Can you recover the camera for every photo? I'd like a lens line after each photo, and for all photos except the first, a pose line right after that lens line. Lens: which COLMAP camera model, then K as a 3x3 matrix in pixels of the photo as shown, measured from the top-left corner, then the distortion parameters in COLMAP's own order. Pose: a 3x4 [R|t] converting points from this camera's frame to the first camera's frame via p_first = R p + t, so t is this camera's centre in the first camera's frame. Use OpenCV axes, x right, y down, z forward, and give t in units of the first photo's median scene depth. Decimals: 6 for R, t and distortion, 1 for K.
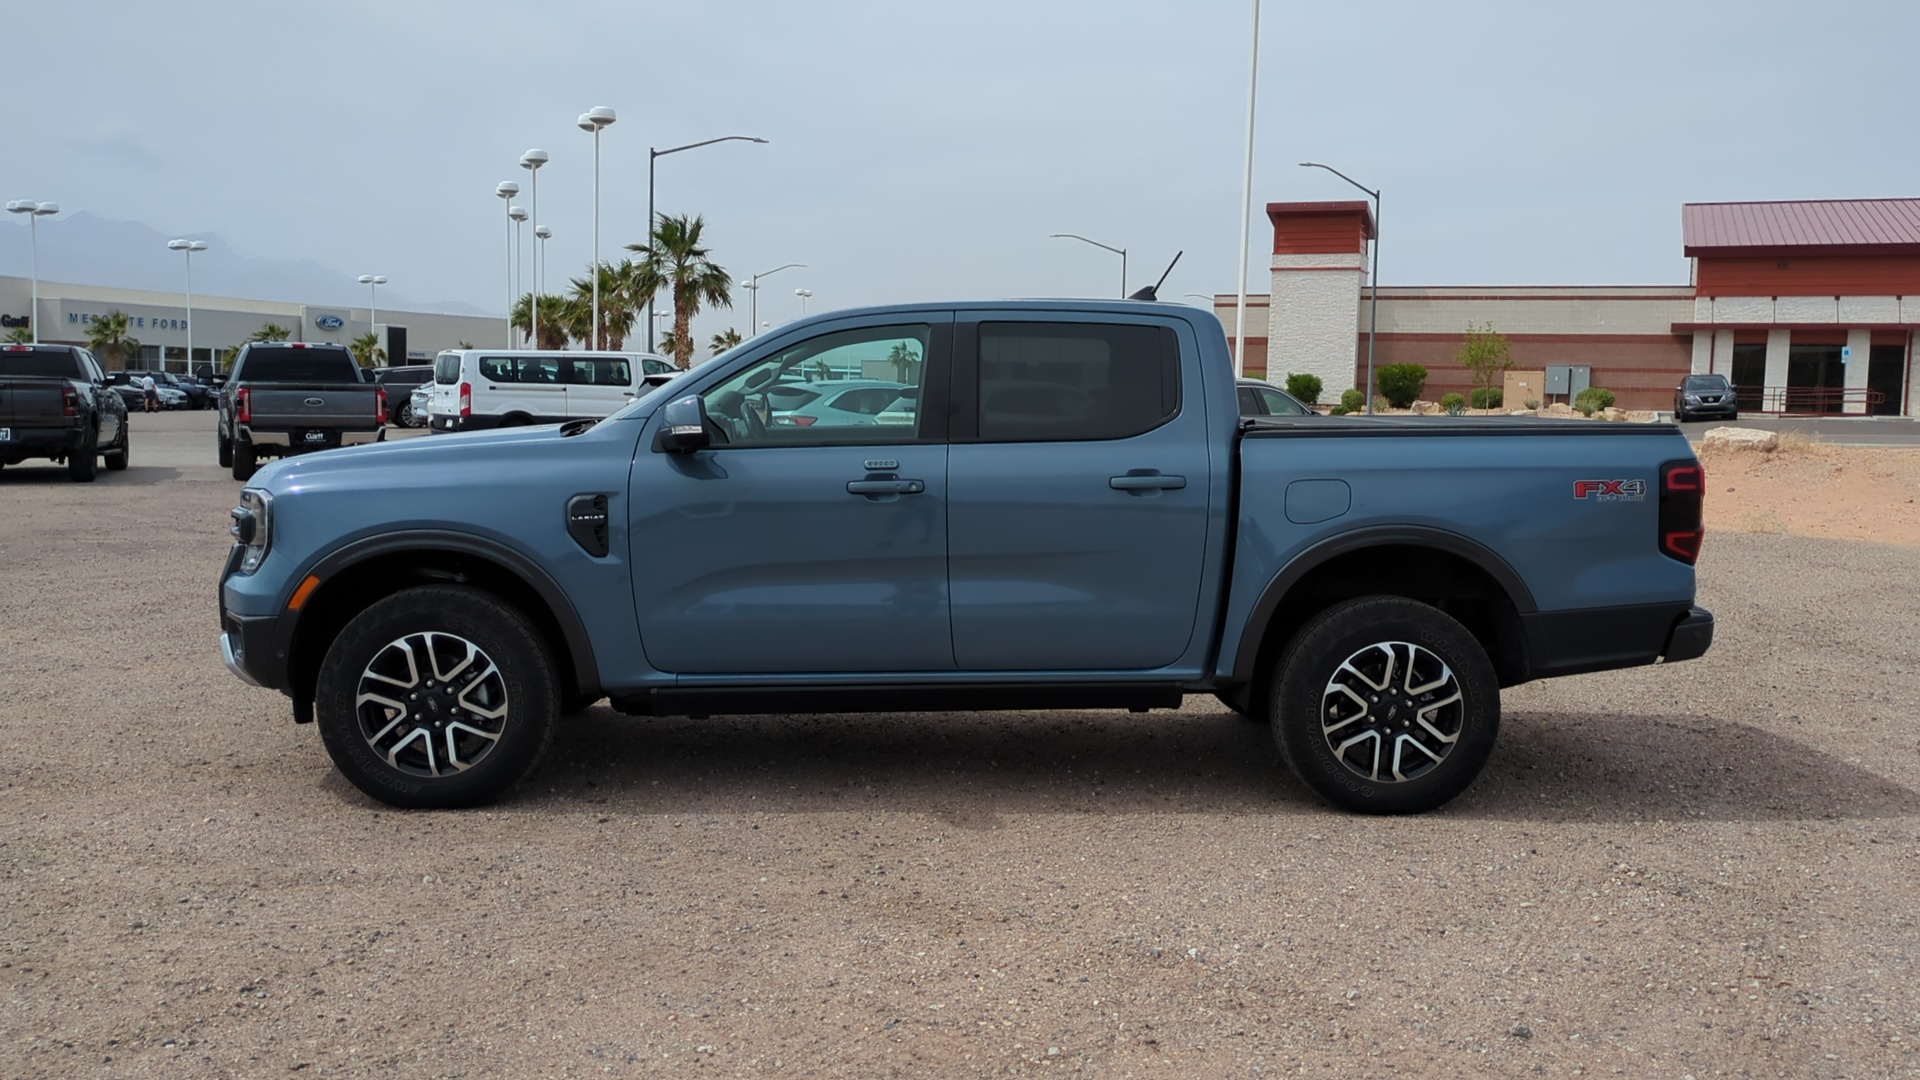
lens RADIAL K [[1646.9, 0, 966.2], [0, 1646.9, 529.9], [0, 0, 1]] dist [0.066879, -0.098093]
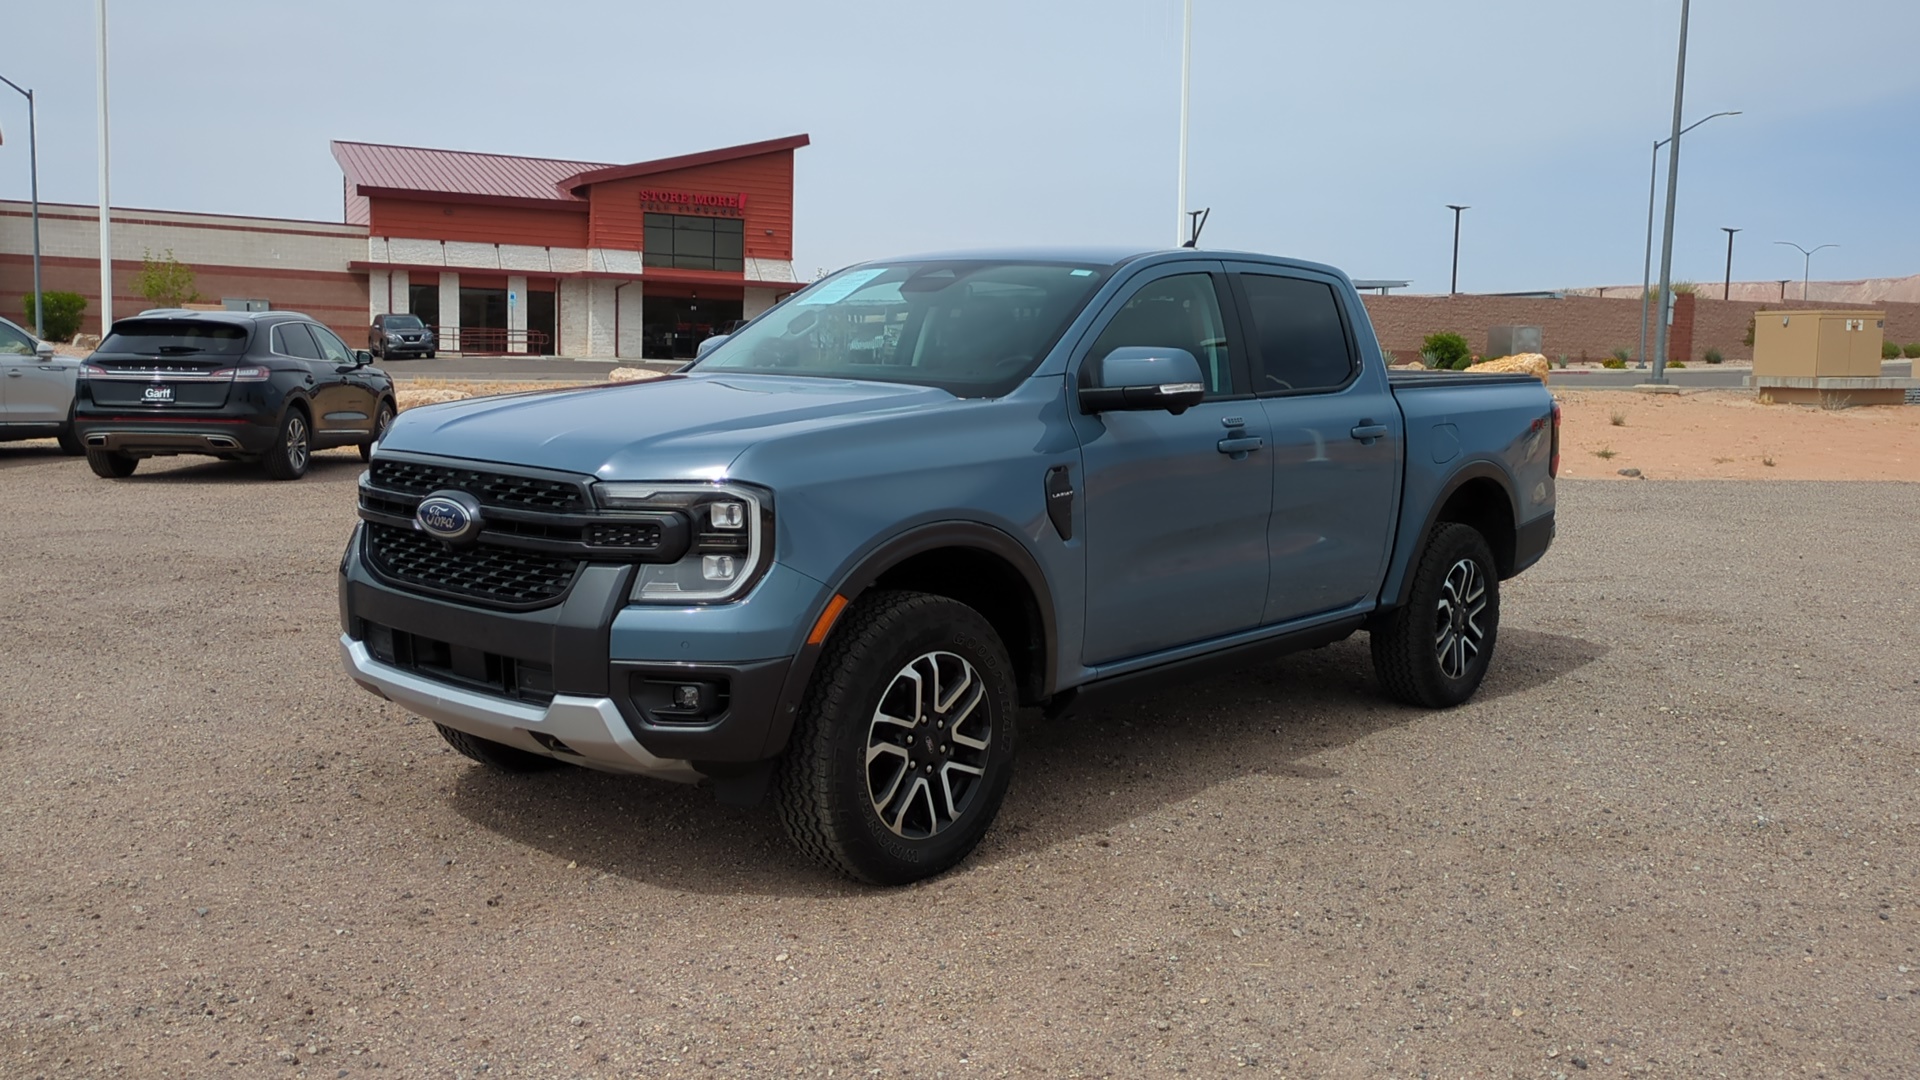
lens RADIAL K [[1646.9, 0, 964.4], [0, 1646.9, 551.5], [0, 0, 1]] dist [0.066879, -0.098093]
pose [[0.679462, -0.081332, 0.729189, -0.085837], [0.043881, 0.996563, 0.070265, -0.003814], [-0.732397, -0.015745, 0.680696, 0.045826]]
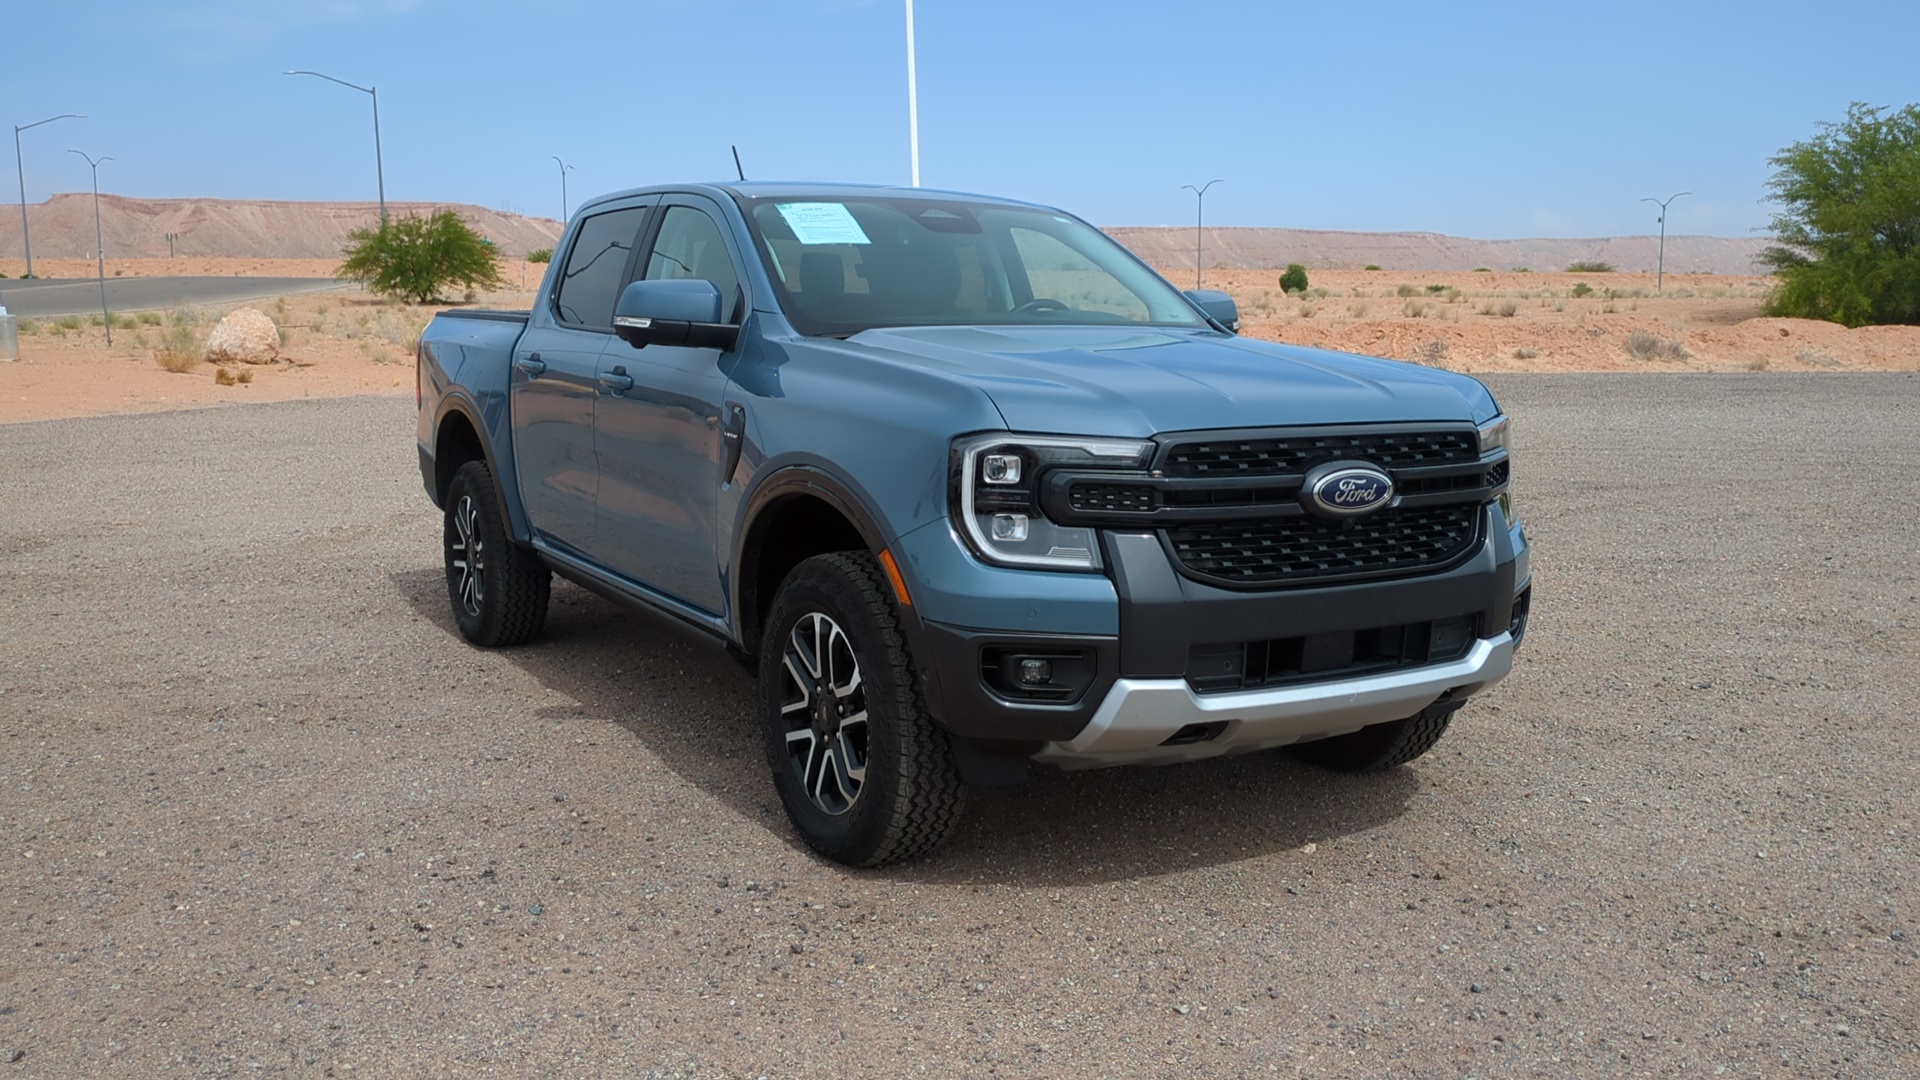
lens RADIAL K [[1646.9, 0, 968.8], [0, 1646.9, 557.7], [0, 0, 1]] dist [0.066879, -0.098093]
pose [[-0.488333, -0.135279, 0.862108, -0.095540], [0.067618, 0.979076, 0.191935, -0.011126], [-0.870033, 0.152022, -0.468968, 0.143906]]
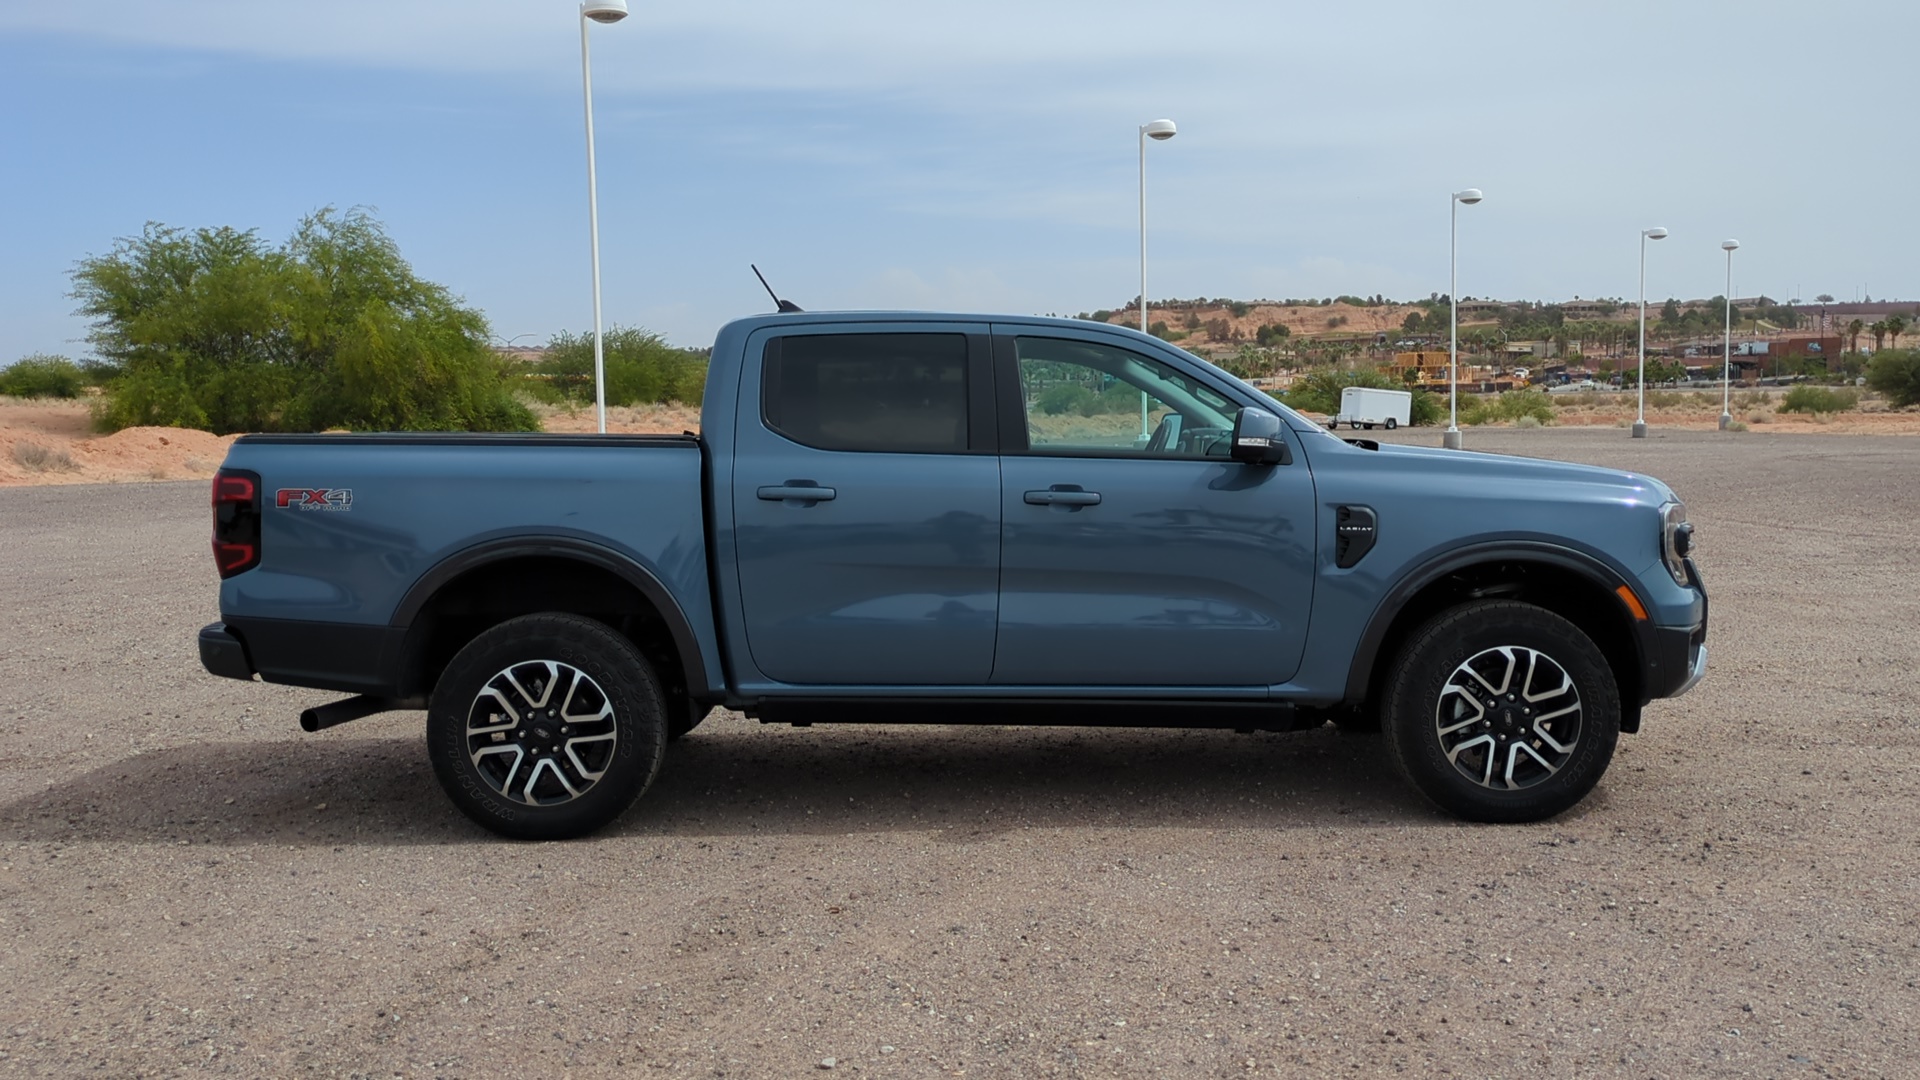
lens RADIAL K [[1646.9, 0, 975.2], [0, 1646.9, 535.0], [0, 0, 1]] dist [0.066879, -0.098093]
pose [[-0.999724, -0.004324, 0.023093, -0.013676], [-0.000724, 0.988115, 0.153712, -0.016613], [-0.023483, 0.153653, -0.987846, 0.205541]]
